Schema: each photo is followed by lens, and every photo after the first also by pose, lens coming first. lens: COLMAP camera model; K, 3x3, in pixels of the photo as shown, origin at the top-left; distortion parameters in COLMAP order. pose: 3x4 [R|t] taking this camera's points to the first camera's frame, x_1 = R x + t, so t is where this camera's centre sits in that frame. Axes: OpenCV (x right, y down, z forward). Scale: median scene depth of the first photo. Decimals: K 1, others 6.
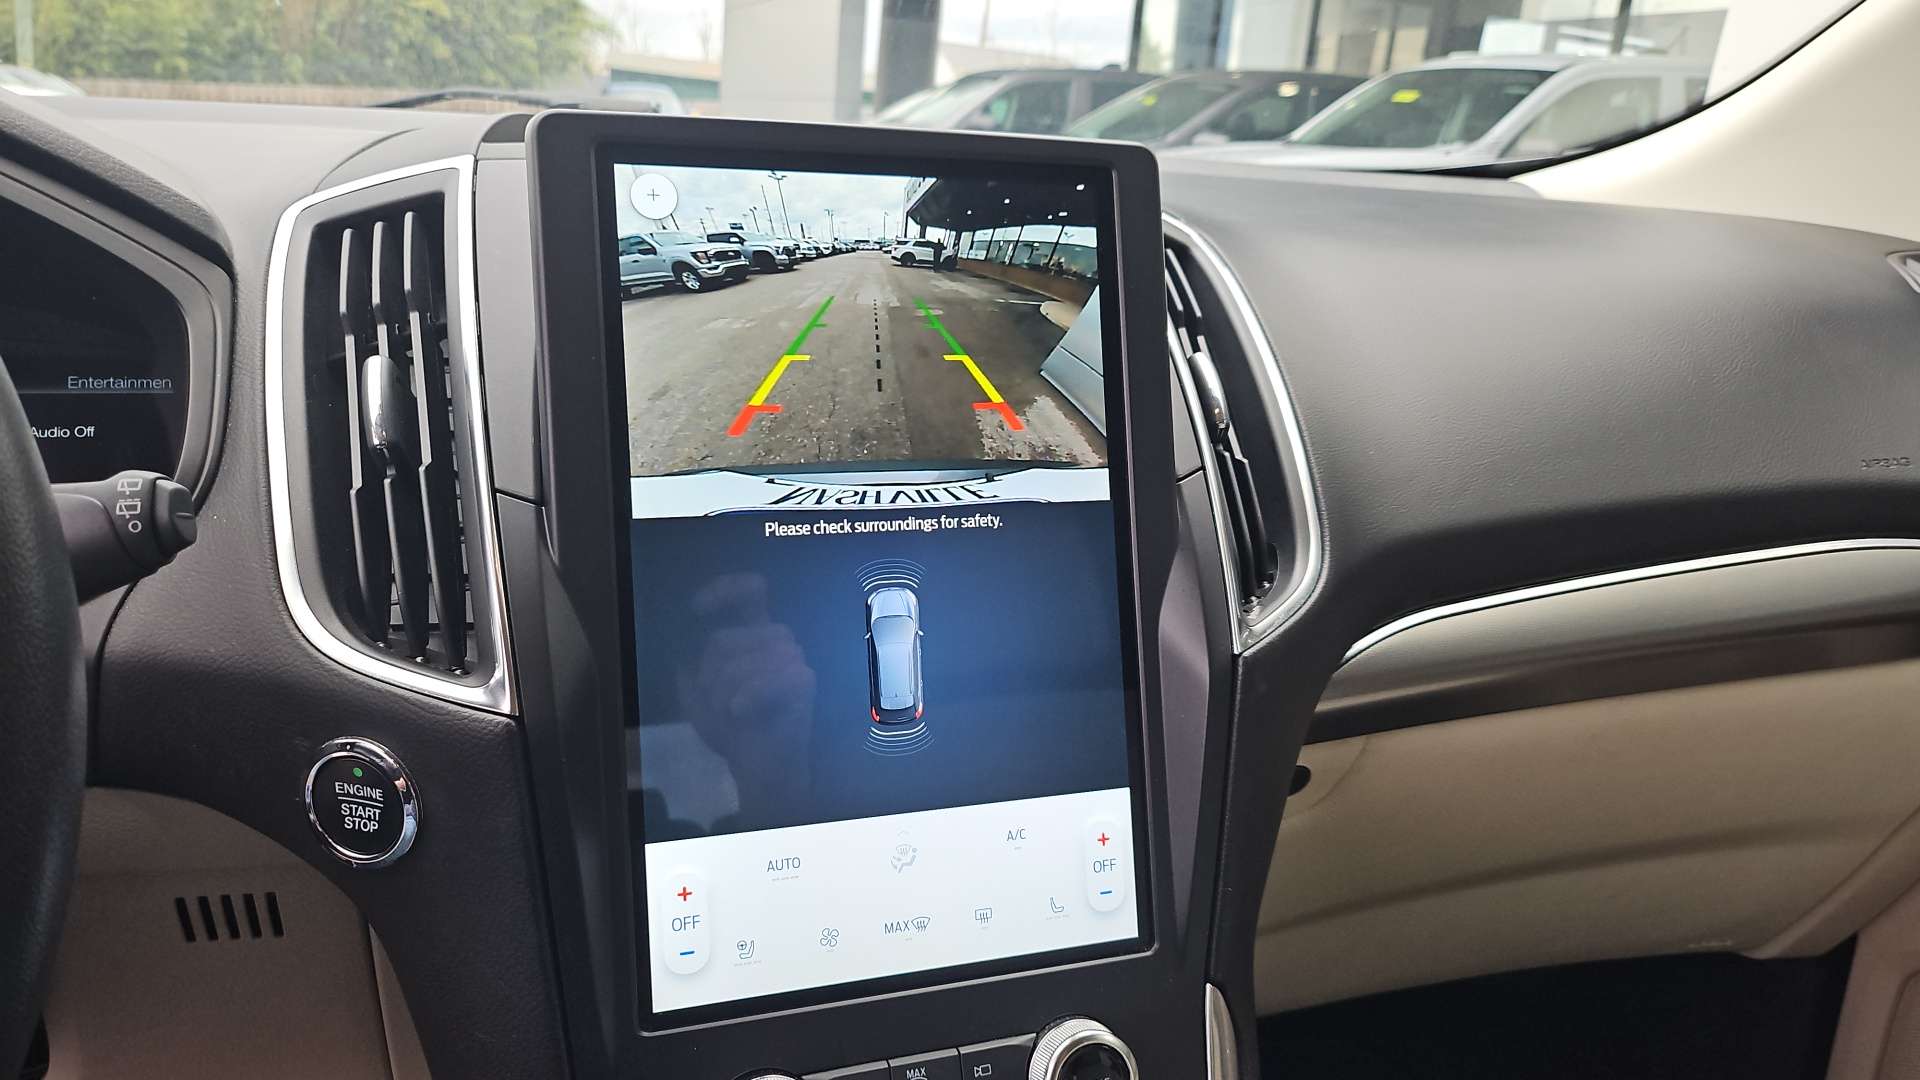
lens RADIAL K [[1355.8, 0, 983.7], [0, 1355.8, 544.8], [0, 0, 1]] dist [0.056308, -0.066858]
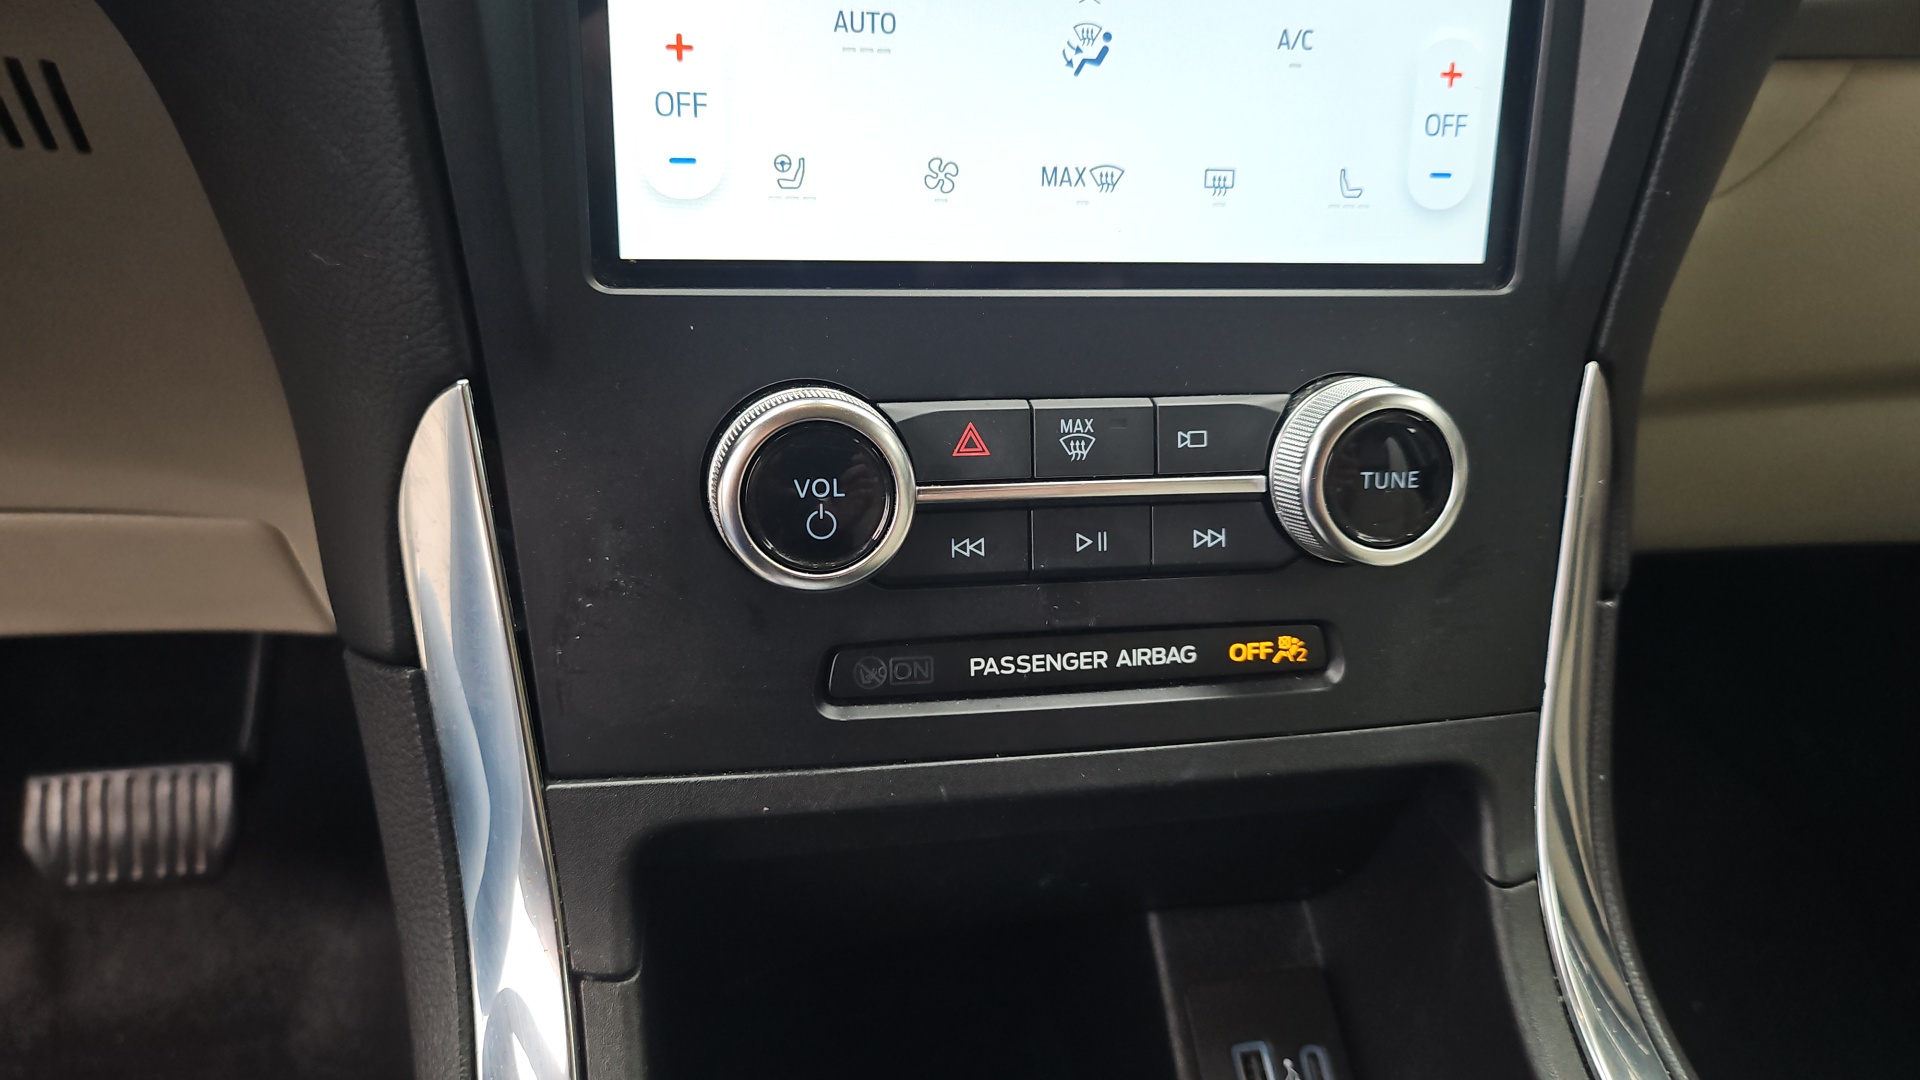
lens RADIAL K [[1391.8, 0, 978.0], [0, 1391.8, 541.9], [0, 0, 1]] dist [0.002988, 0.001246]
pose [[0.990118, 0.098536, -0.099784, -0.024993], [-0.068375, 0.960439, 0.269967, 0.252538], [0.122438, -0.260477, 0.957685, 0.384255]]
